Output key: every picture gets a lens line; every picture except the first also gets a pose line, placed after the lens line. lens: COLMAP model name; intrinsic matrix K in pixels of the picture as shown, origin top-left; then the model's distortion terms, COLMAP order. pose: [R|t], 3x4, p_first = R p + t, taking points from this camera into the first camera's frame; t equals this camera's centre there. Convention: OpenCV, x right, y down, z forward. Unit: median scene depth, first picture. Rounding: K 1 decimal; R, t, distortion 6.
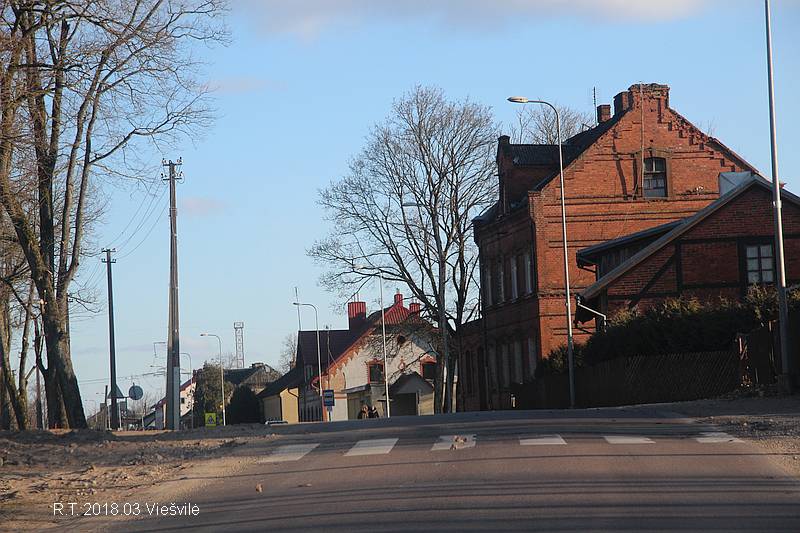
lens RADIAL K [[2714.1, 0, 400.0], [0, 2714.1, 266.5], [0, 0, 1]] dist [0.967229, -0.296169]
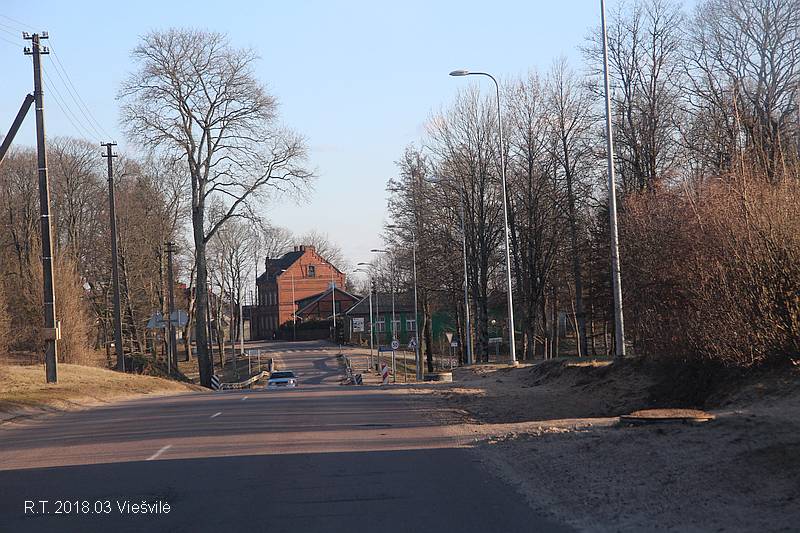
lens RADIAL K [[2541.7, 0, 400.0], [0, 2541.7, 266.5], [0, 0, 1]] dist [1.181686, 0.005468]
pose [[0.989873, 0.020585, 0.140455, -0.257983], [-0.026074, 0.998962, 0.037354, -0.165825], [-0.139541, -0.040638, 0.989382, -2.293224]]
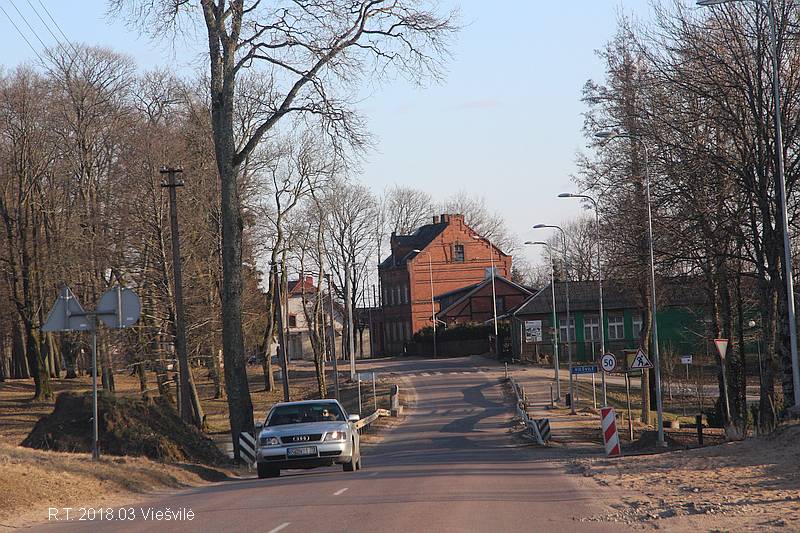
lens RADIAL K [[3326.9, 0, 400.0], [0, 3326.9, 266.5], [0, 0, 1]] dist [2.974999, 0.237543]
pose [[0.996216, 0.003310, 0.086851, -0.208939], [-0.006833, 0.999165, 0.040291, -0.137016], [-0.086645, -0.040732, 0.995406, -1.871905]]
